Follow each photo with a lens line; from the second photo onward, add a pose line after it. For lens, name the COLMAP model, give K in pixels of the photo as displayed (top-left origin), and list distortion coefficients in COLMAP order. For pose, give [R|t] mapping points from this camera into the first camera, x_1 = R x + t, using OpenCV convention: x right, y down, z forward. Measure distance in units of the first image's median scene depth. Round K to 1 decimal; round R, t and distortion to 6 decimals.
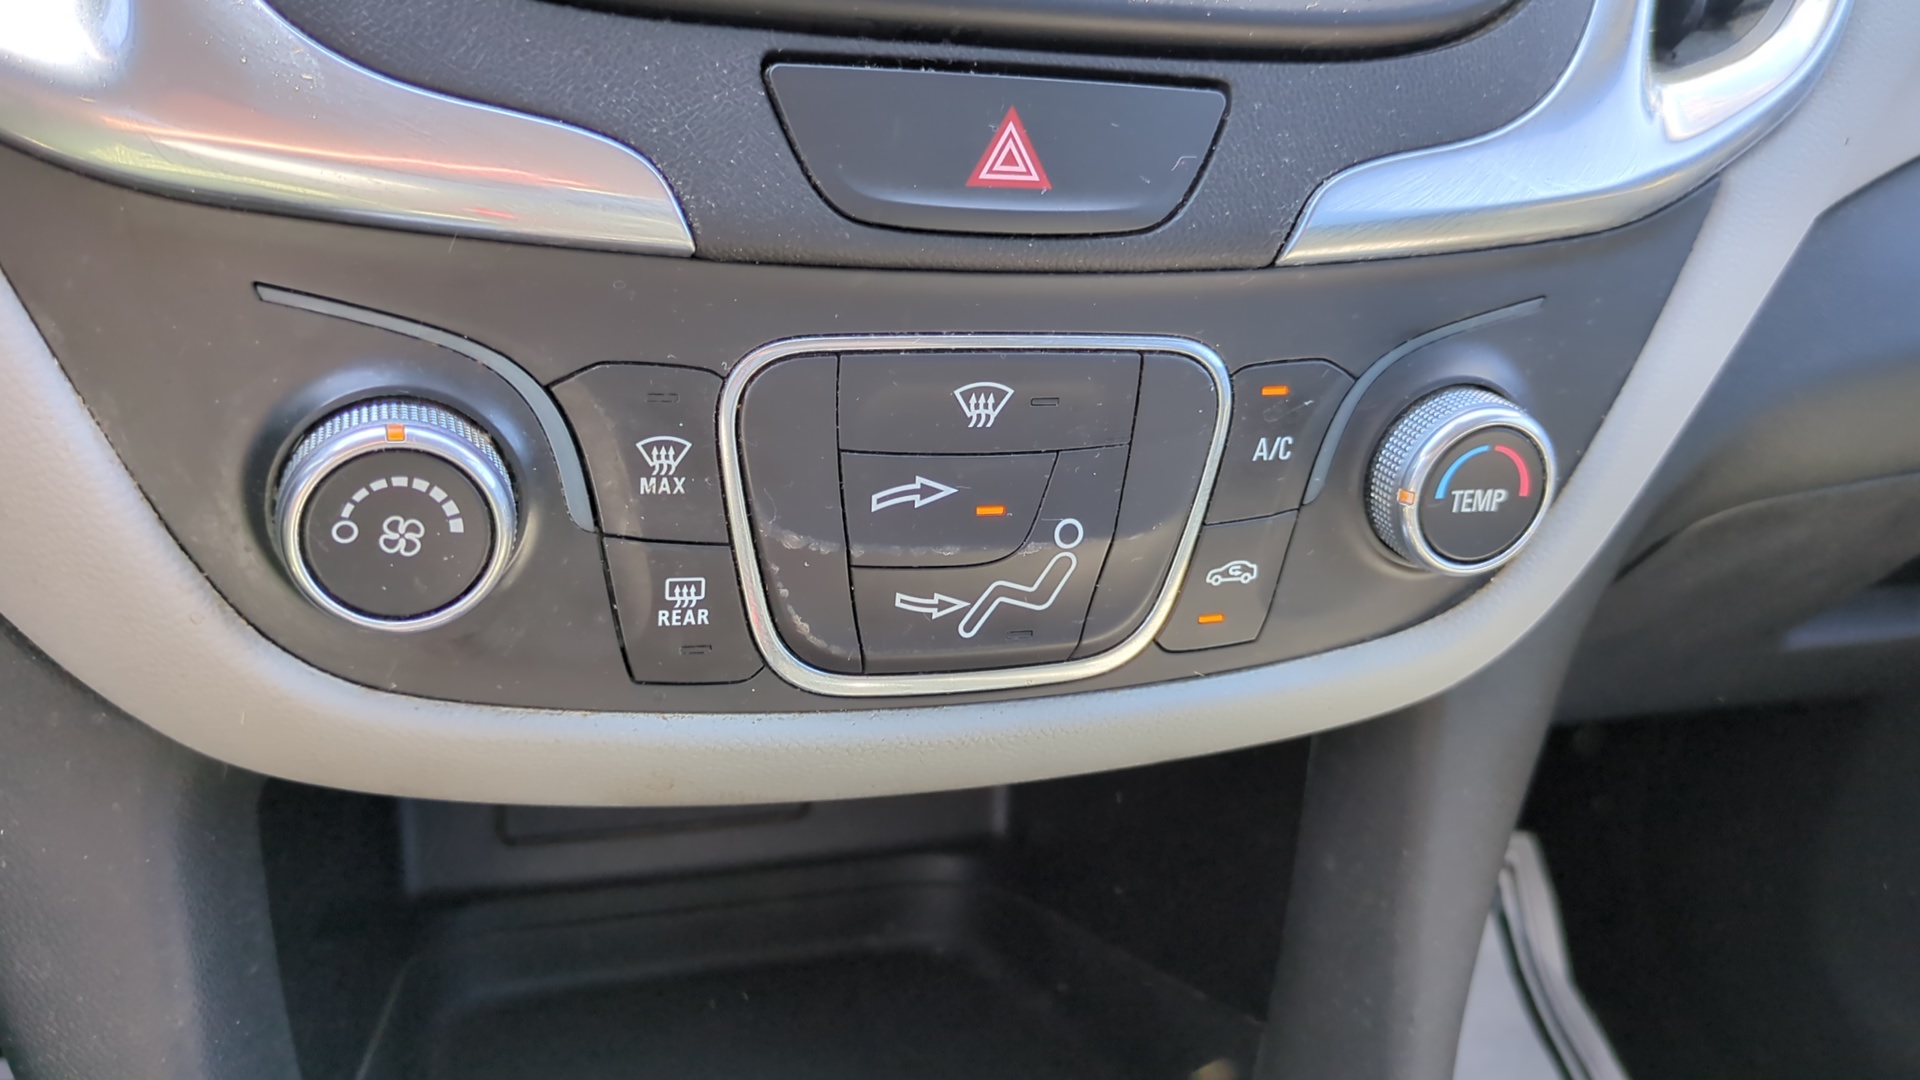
lens RADIAL K [[1658.1, 0, 959.0], [0, 1658.1, 514.2], [0, 0, 1]] dist [0.028527, -0.071624]
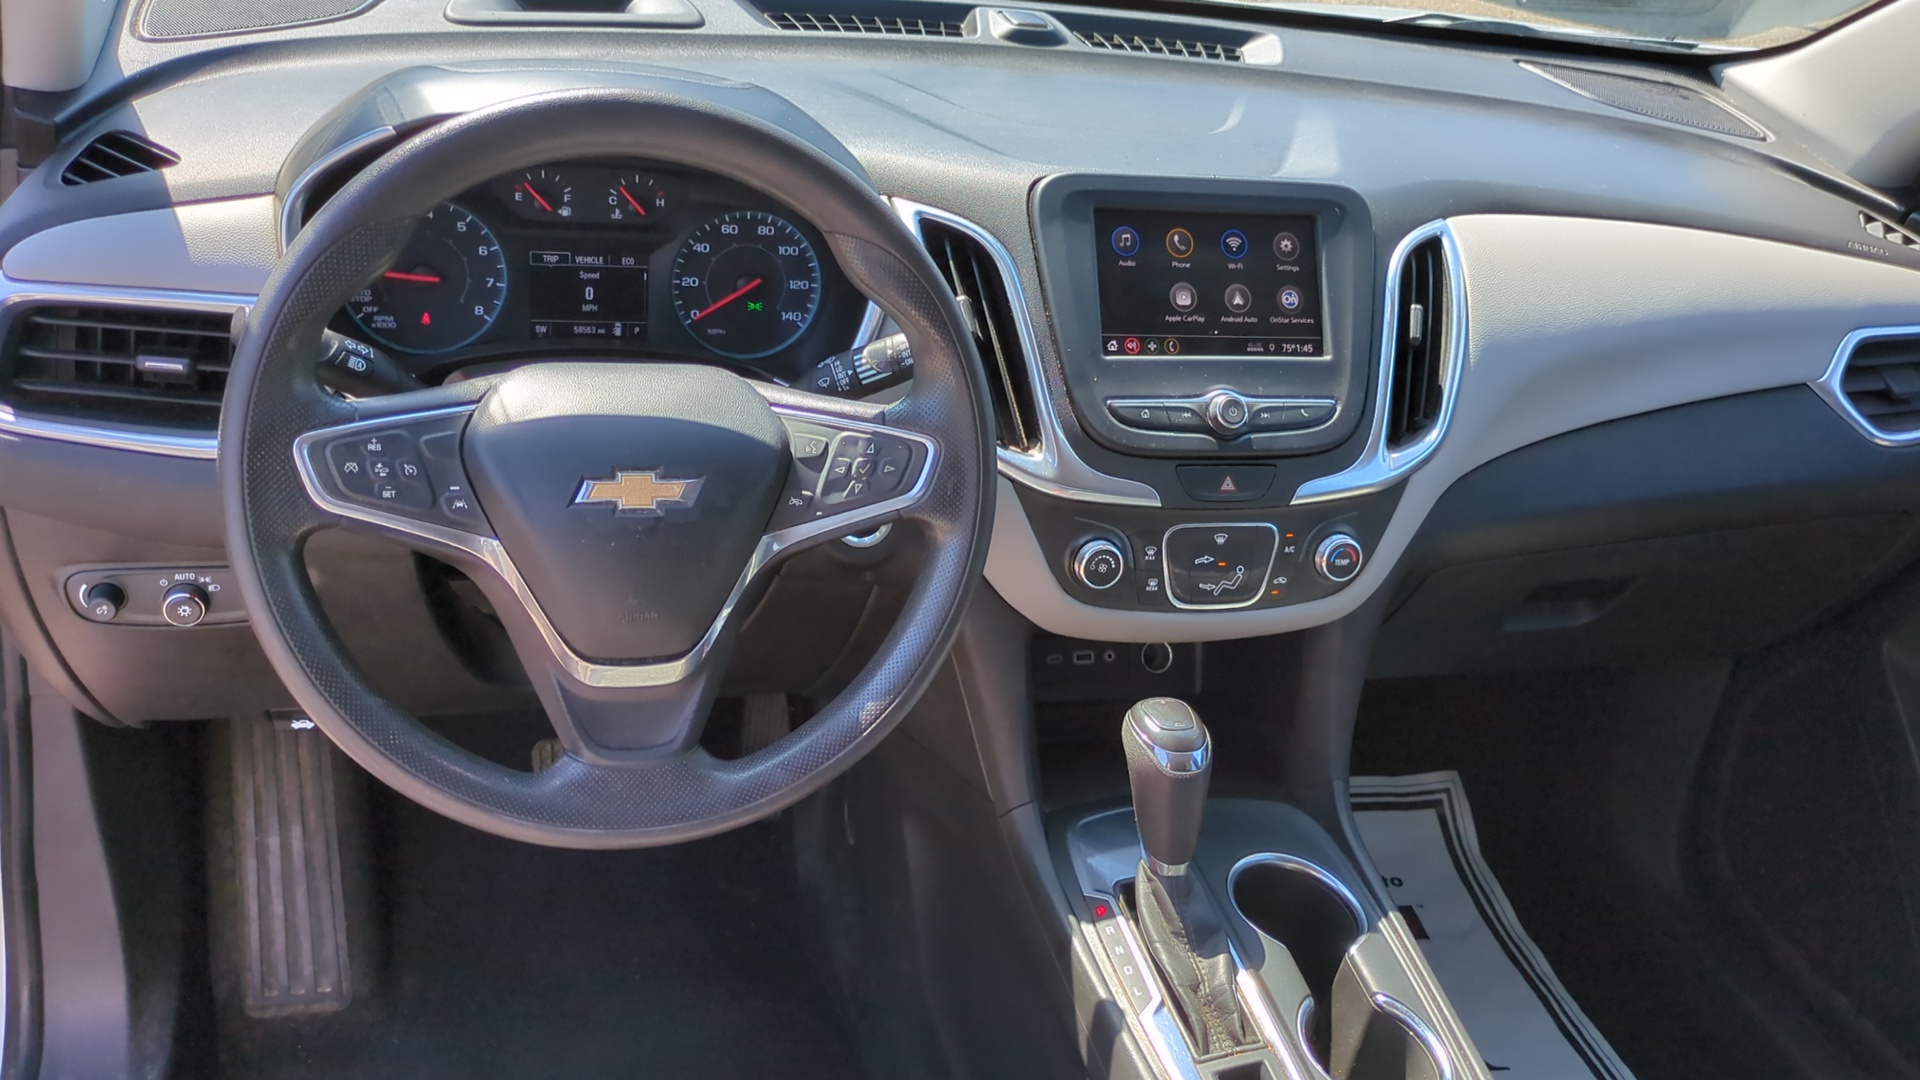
lens RADIAL K [[1658.1, 0, 959.0], [0, 1658.1, 514.2], [0, 0, 1]] dist [0.028527, -0.071624]
pose [[0.999439, -0.005883, -0.032972, -0.512400], [0.003646, 0.997713, -0.067500, 0.154435], [0.033293, 0.067341, 0.997174, -3.259091]]
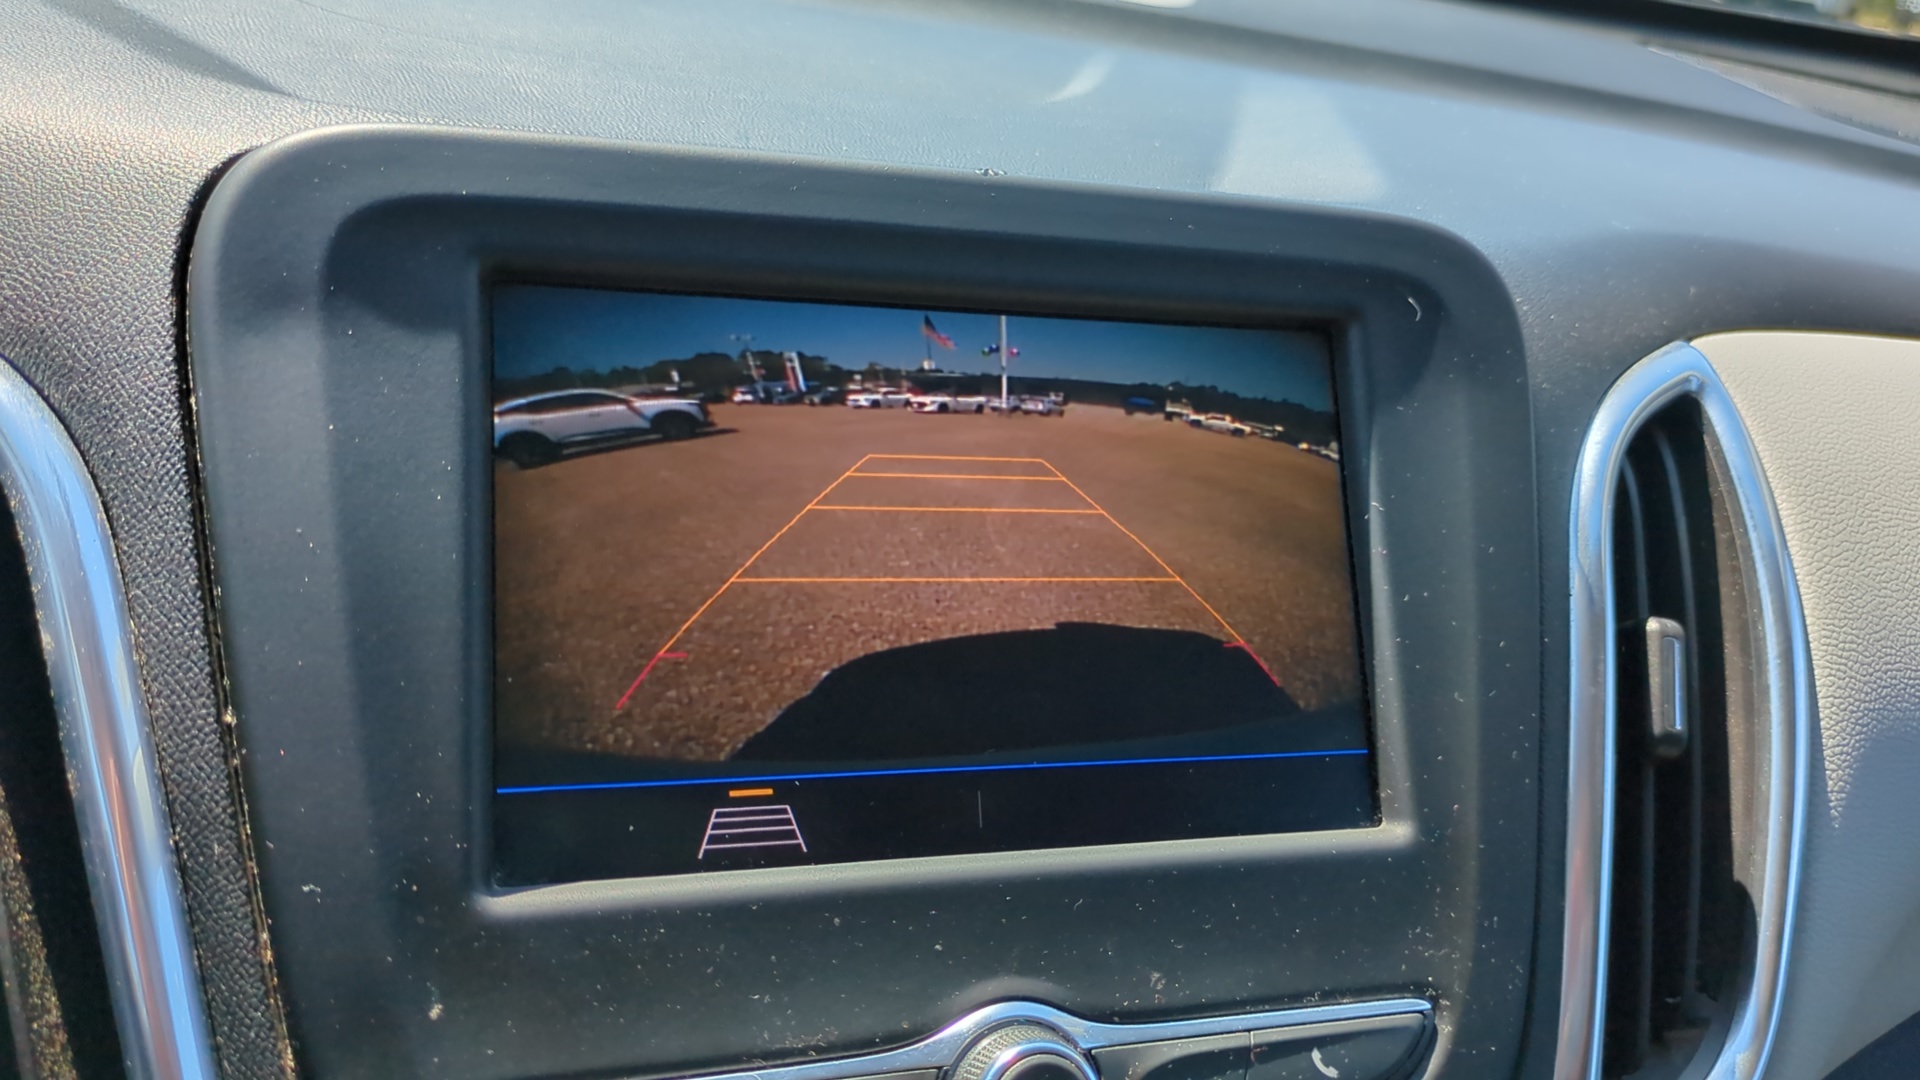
lens RADIAL K [[1658.1, 0, 959.0], [0, 1658.1, 514.2], [0, 0, 1]] dist [0.028527, -0.071624]
pose [[0.999518, 0.000811, 0.031038, -0.043756], [0.003575, 0.990003, -0.140999, -0.598918], [-0.030842, 0.141042, 0.989523, -0.141365]]
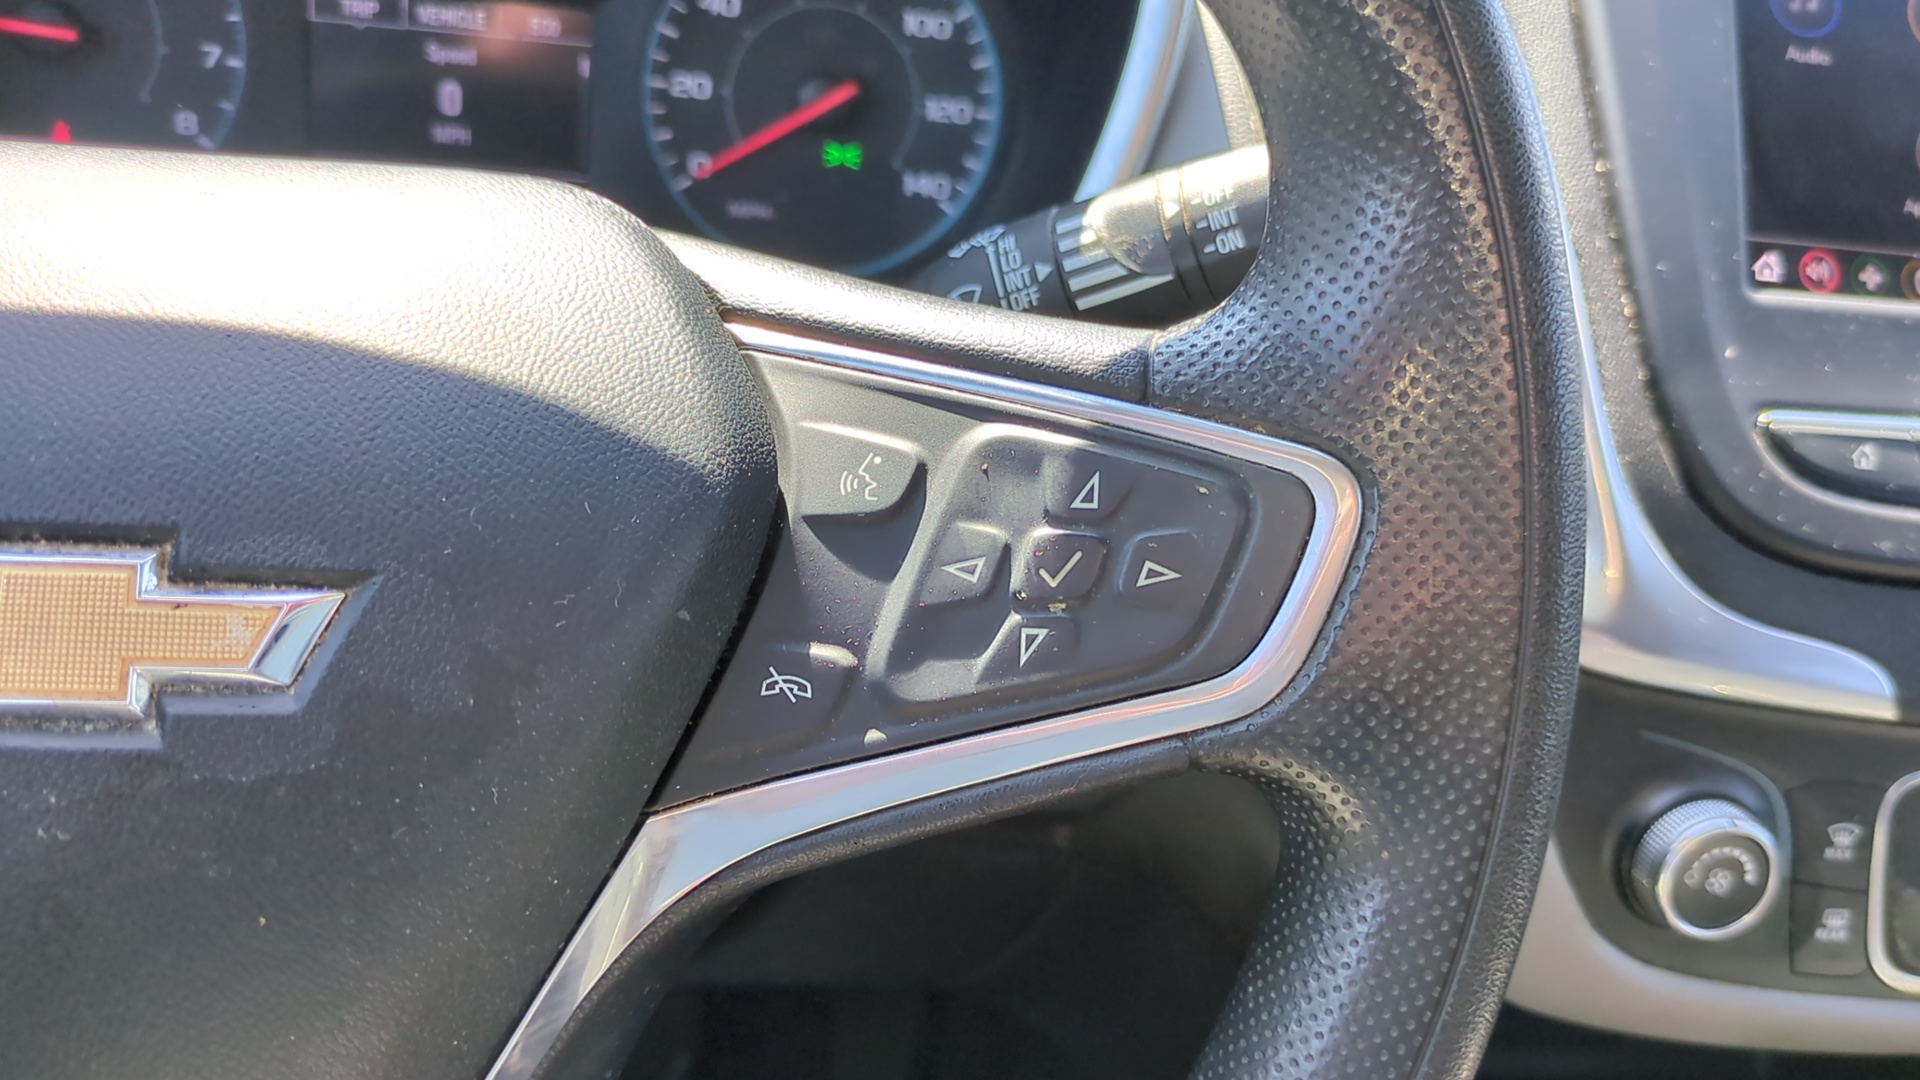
lens RADIAL K [[1658.1, 0, 959.0], [0, 1658.1, 514.2], [0, 0, 1]] dist [0.028527, -0.071624]
pose [[0.984473, 0.056183, -0.166301, -0.729208], [-0.073899, 0.992002, -0.102328, -0.110190], [0.159221, 0.113028, 0.980751, -0.714905]]
